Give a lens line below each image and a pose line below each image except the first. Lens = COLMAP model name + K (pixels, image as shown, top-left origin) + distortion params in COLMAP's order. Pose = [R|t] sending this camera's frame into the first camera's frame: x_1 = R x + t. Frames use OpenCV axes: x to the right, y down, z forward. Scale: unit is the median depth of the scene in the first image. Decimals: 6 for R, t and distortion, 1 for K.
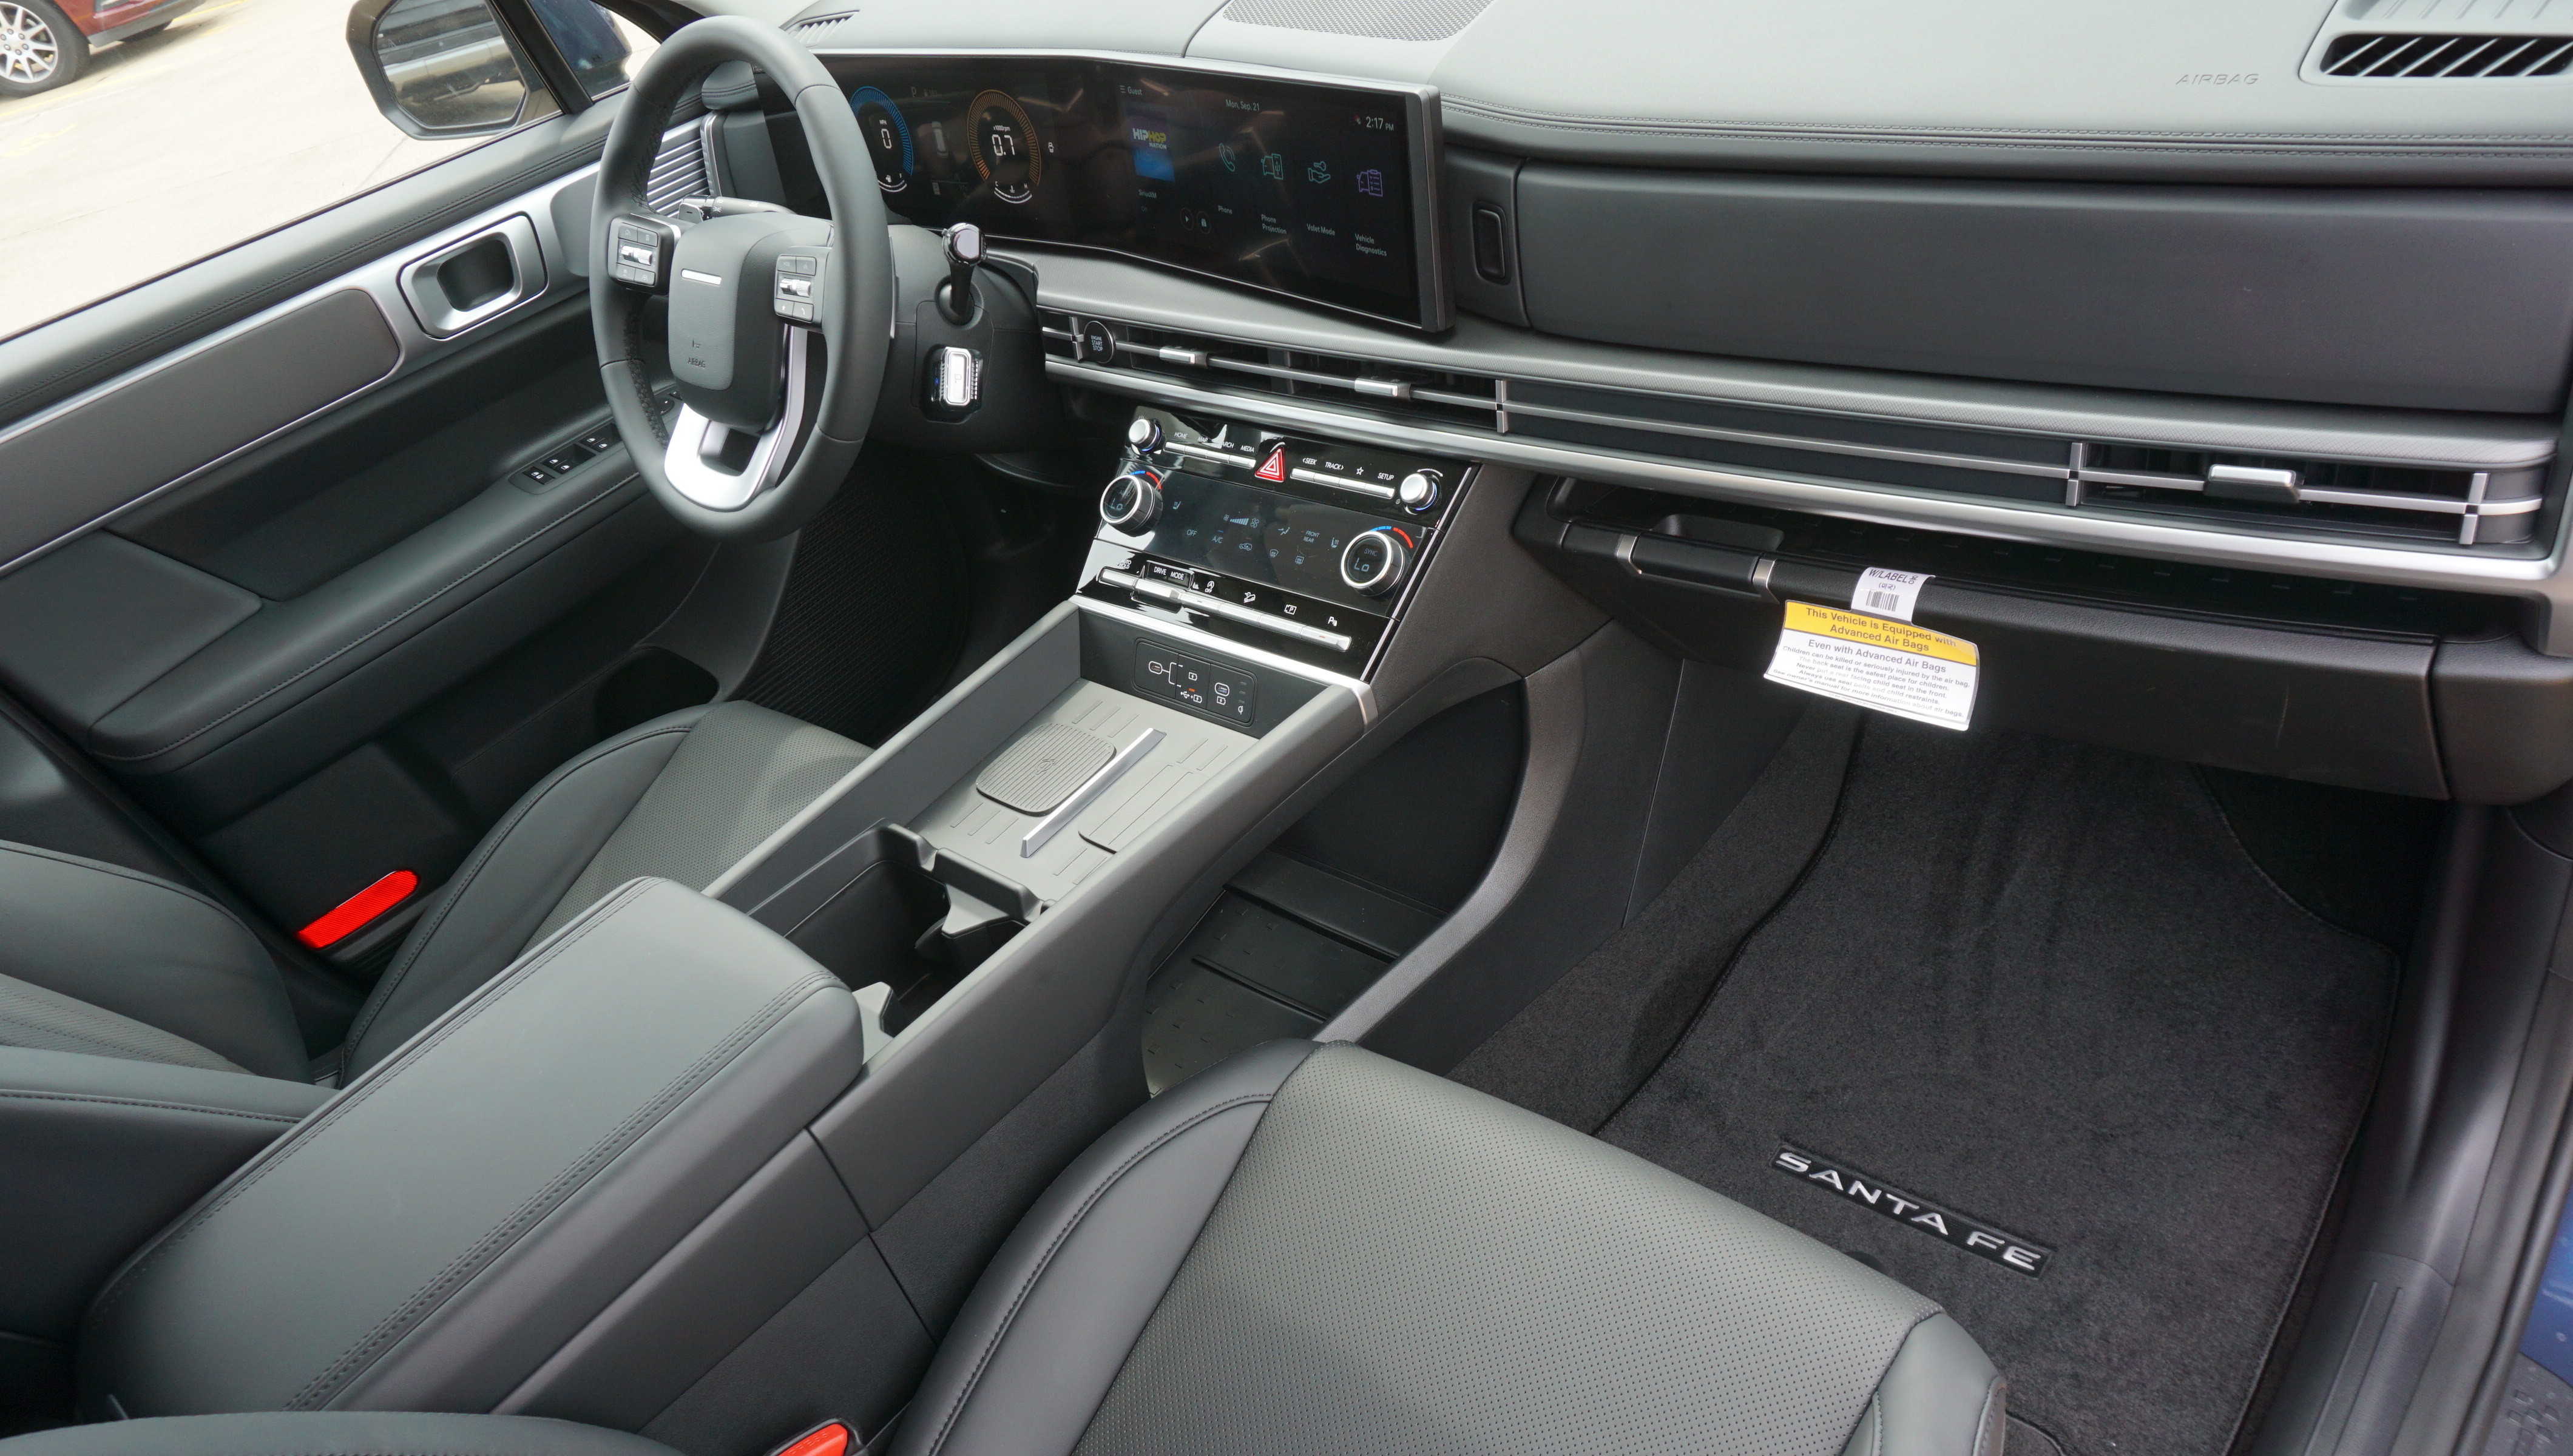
lens RADIAL K [[1725.2, 0, 1288.6], [0, 1725.2, 724.3], [0, 0, 1]] dist [-0.027781, 0.024898]
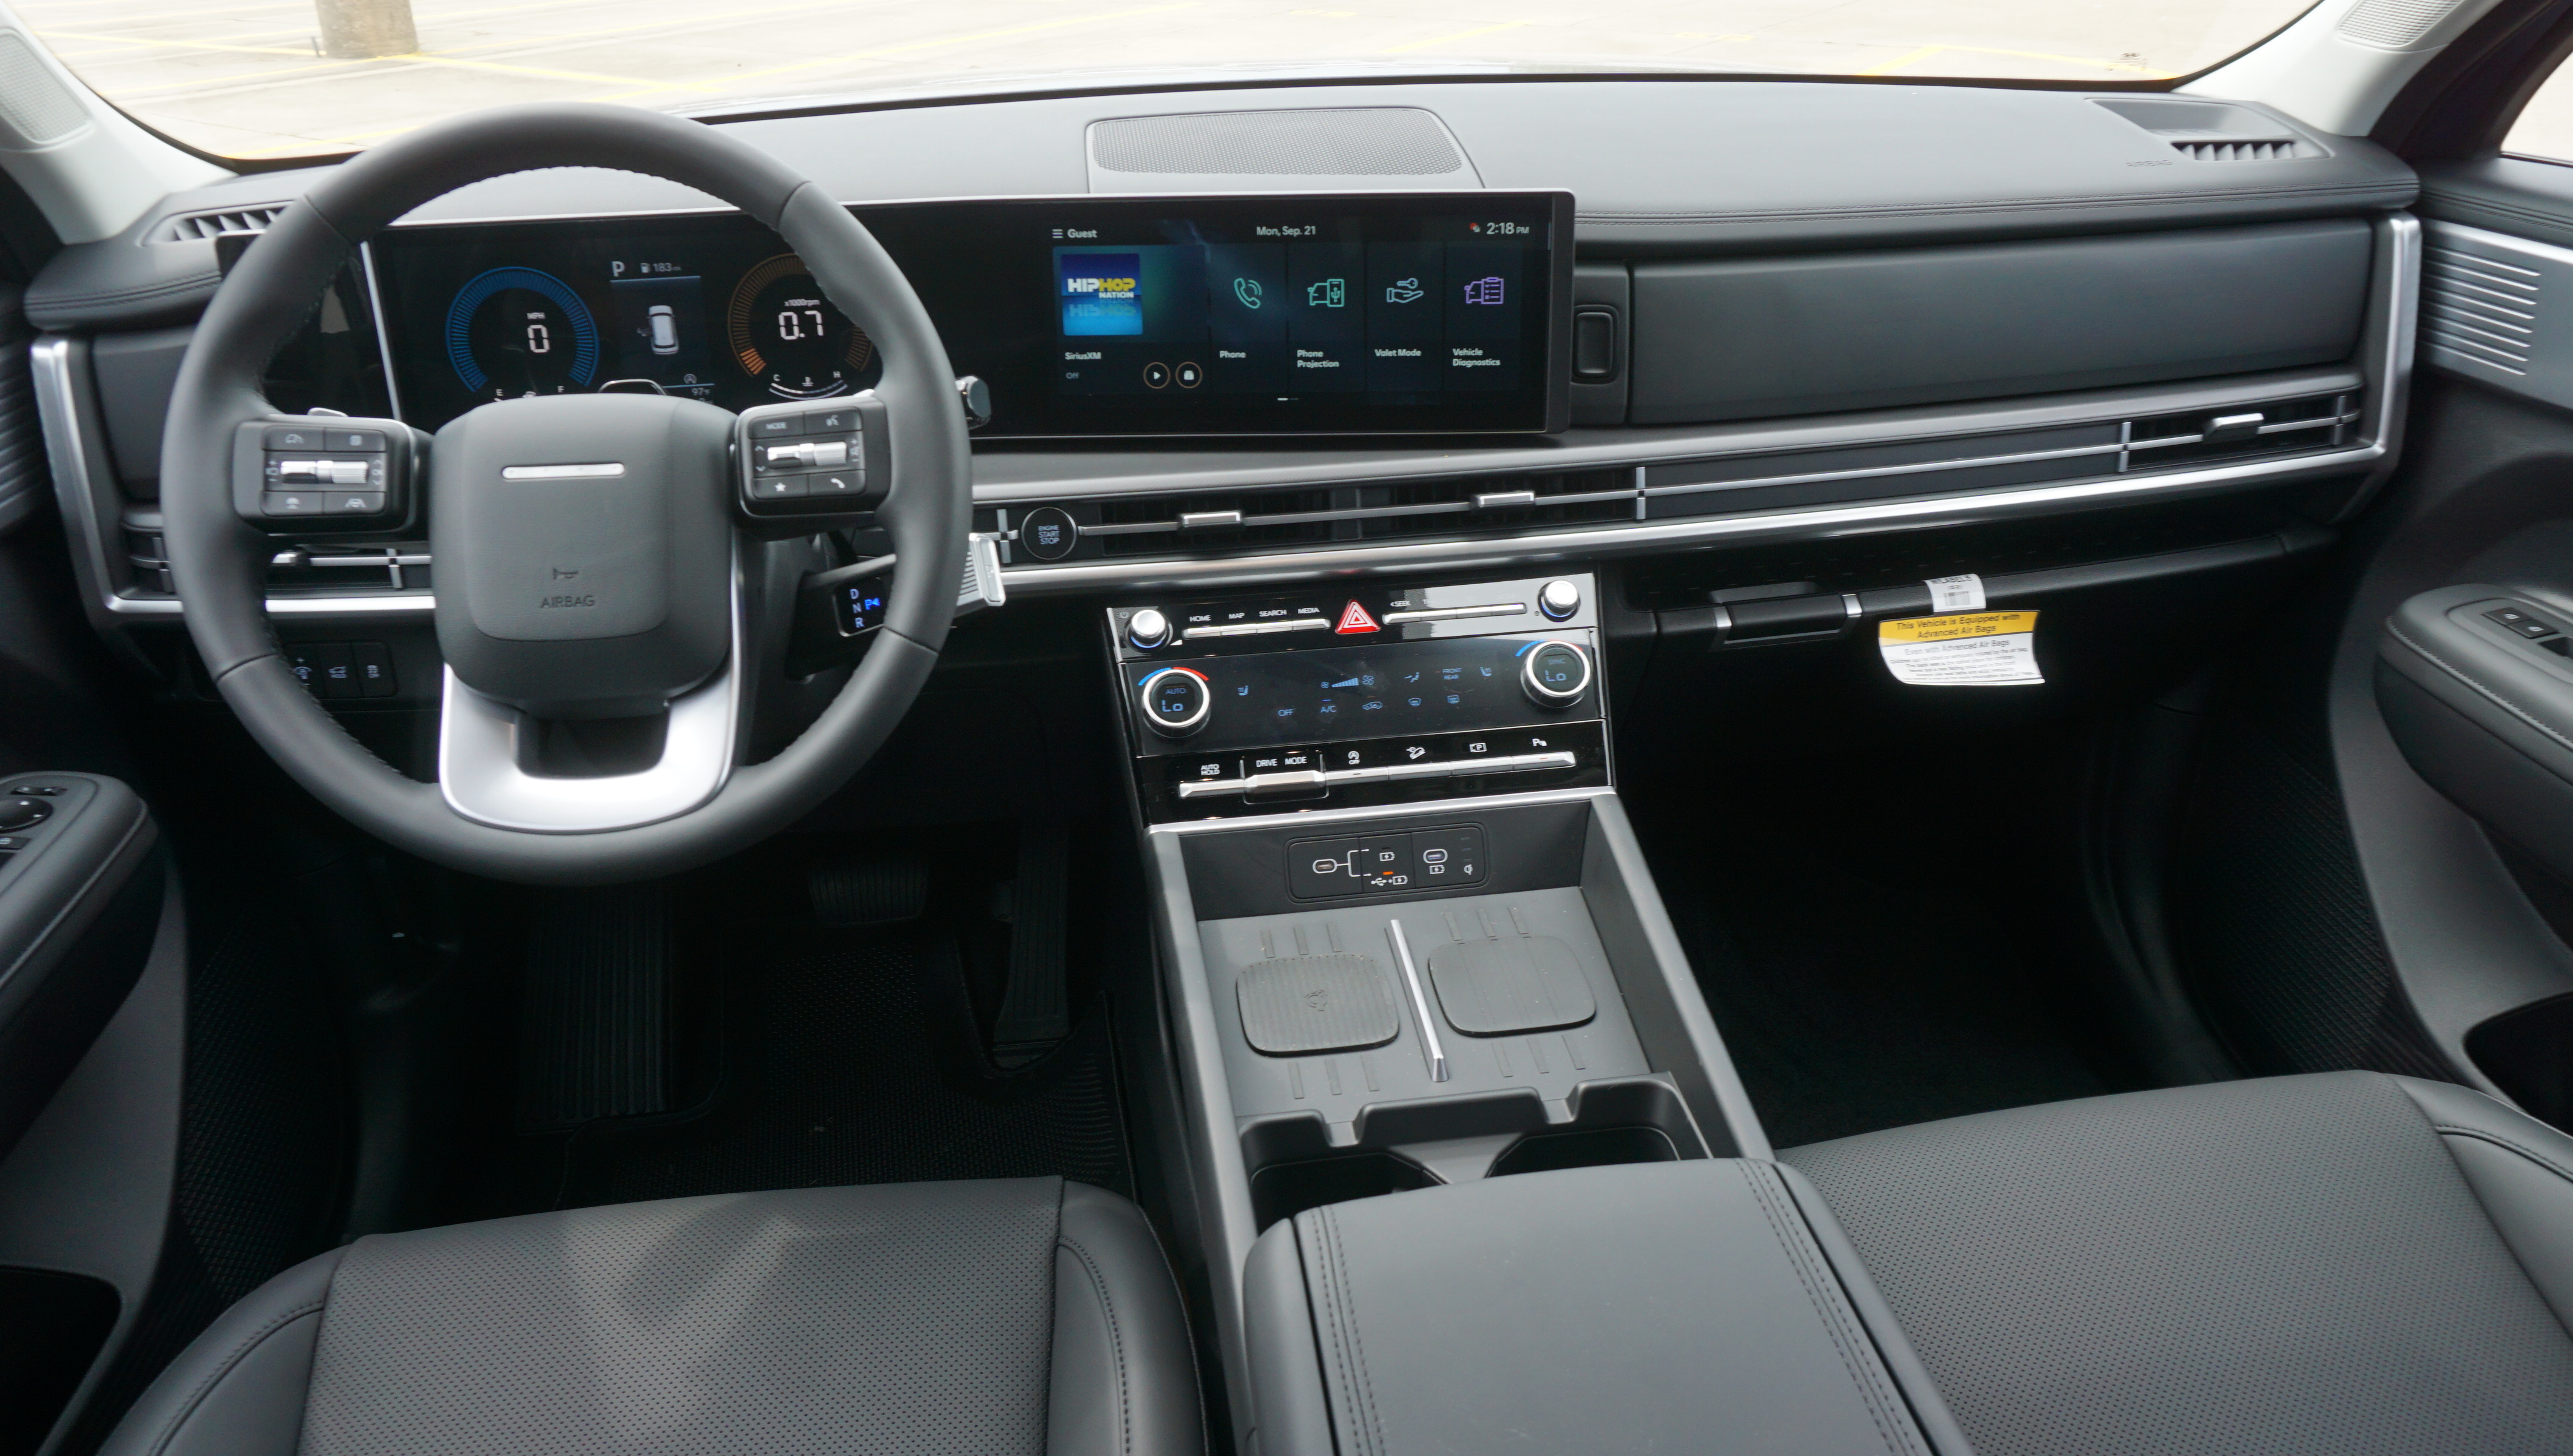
lens RADIAL K [[1725.2, 0, 1288.6], [0, 1725.2, 724.3], [0, 0, 1]] dist [-0.027781, 0.024898]
pose [[0.654853, -0.146615, 0.741399, -0.716262], [0.335002, 0.935672, -0.110863, -0.010997], [-0.677452, 0.320969, 0.661844, 0.456700]]
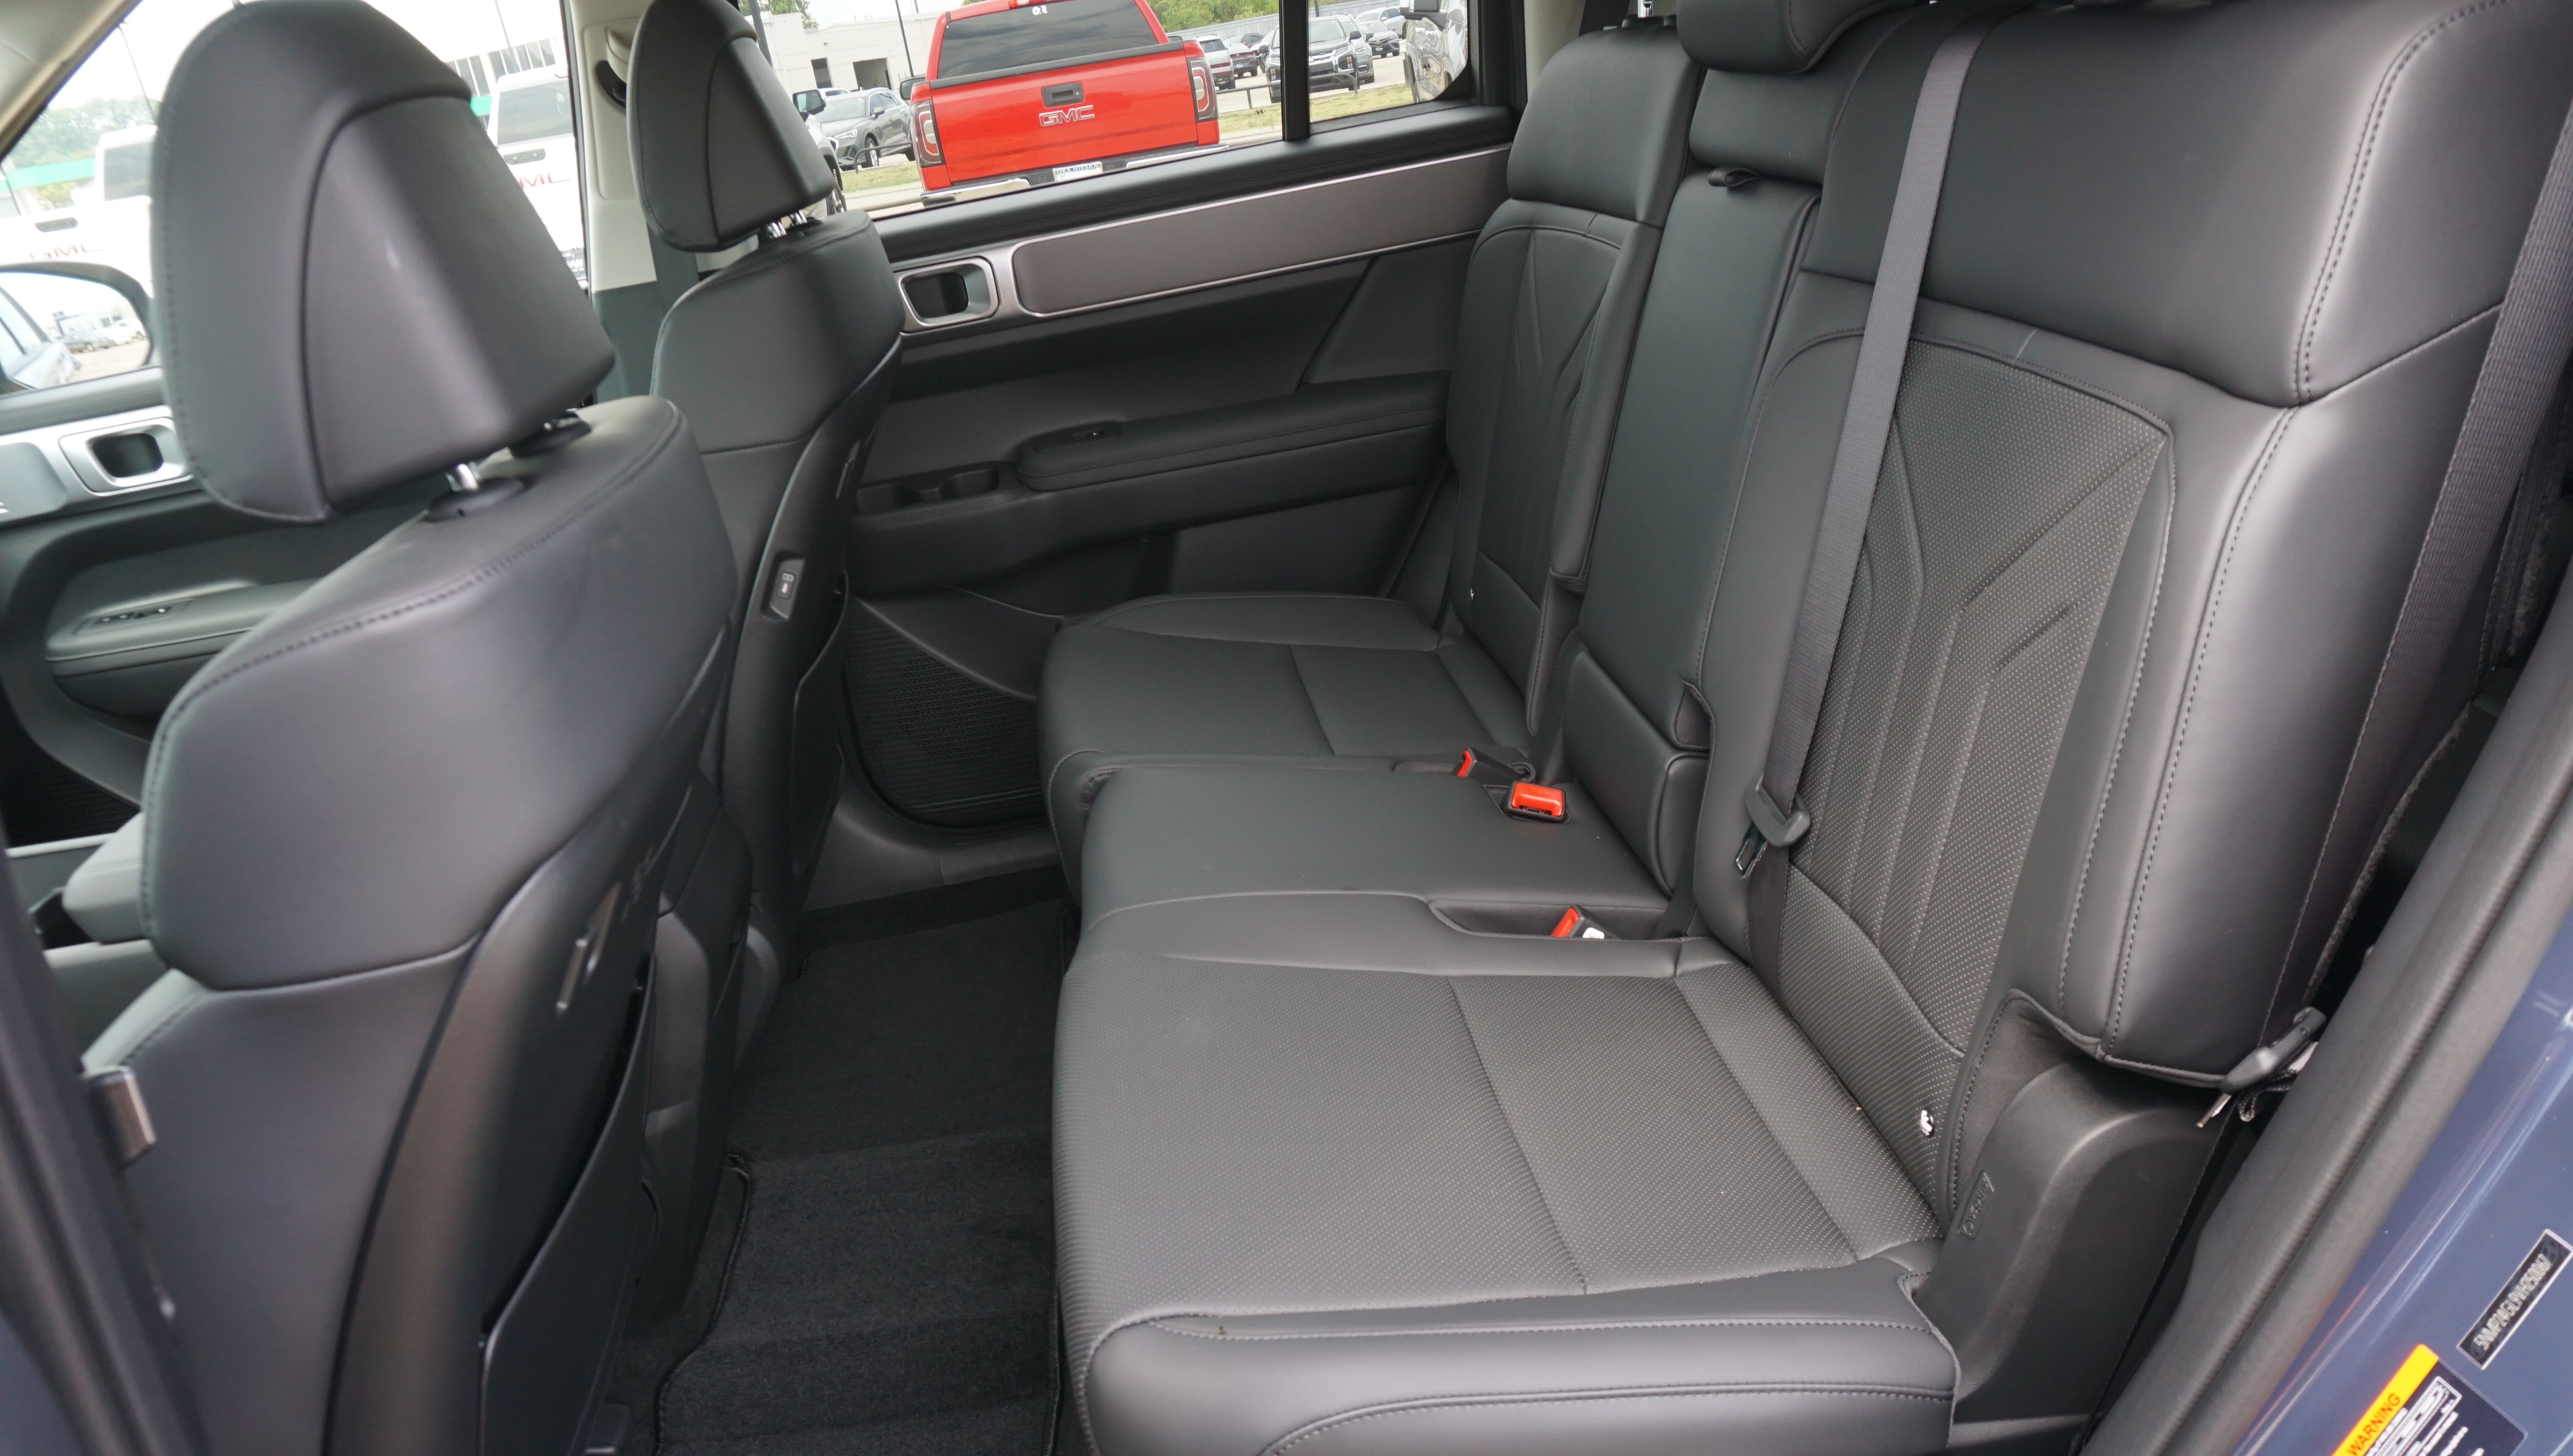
lens RADIAL K [[1718.0, 0, 1294.1], [0, 1718.0, 730.7], [0, 0, 1]] dist [-0.043881, 0.032461]
pose [[-0.679808, 0.054534, 0.731360, -1.587692], [0.643789, 0.522028, 0.559484, -0.068723], [-0.351279, 0.851183, -0.389987, 0.939014]]
